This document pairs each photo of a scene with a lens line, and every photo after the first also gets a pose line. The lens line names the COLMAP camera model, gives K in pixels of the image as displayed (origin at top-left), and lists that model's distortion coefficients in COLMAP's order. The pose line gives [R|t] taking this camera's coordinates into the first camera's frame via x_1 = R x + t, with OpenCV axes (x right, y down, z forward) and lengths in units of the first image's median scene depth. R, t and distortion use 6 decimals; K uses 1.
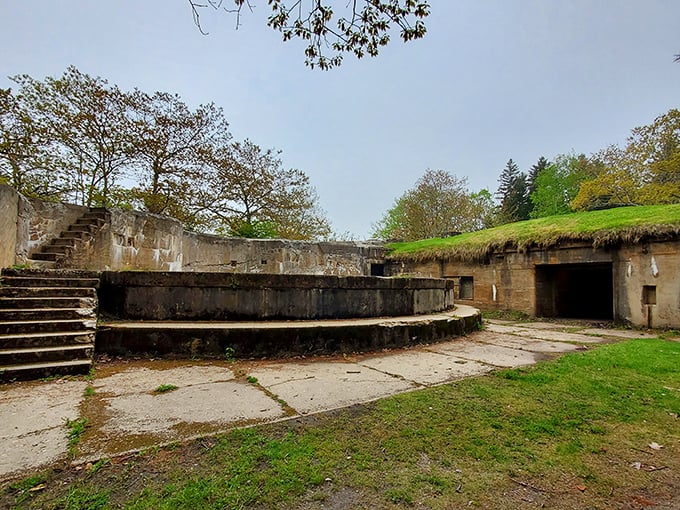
lens RADIAL K [[371.1, 0, 340.0], [0, 371.1, 255.0], [0, 0, 1]] dist [-0.000788, 0.000353]
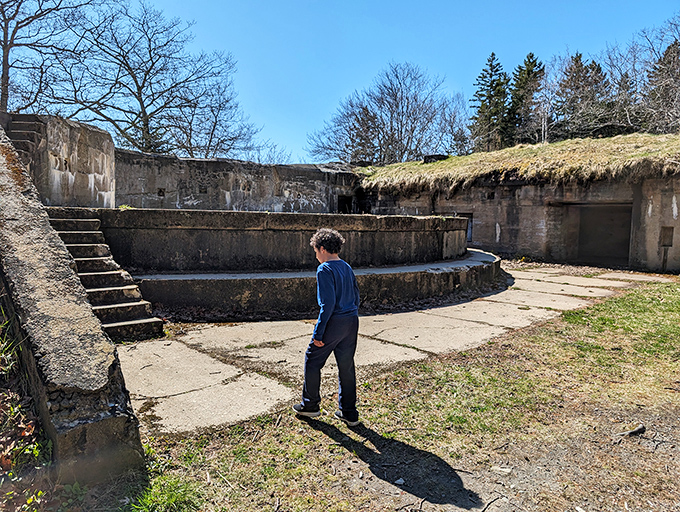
lens RADIAL K [[527.3, 0, 340.0], [0, 527.3, 256.0], [0, 0, 1]] dist [0.011575, 0.001194]
pose [[0.977378, -0.009477, 0.211287, -0.190515], [-0.022787, 0.988463, 0.149742, -0.018429], [-0.210269, -0.151169, 0.965886, -0.092425]]
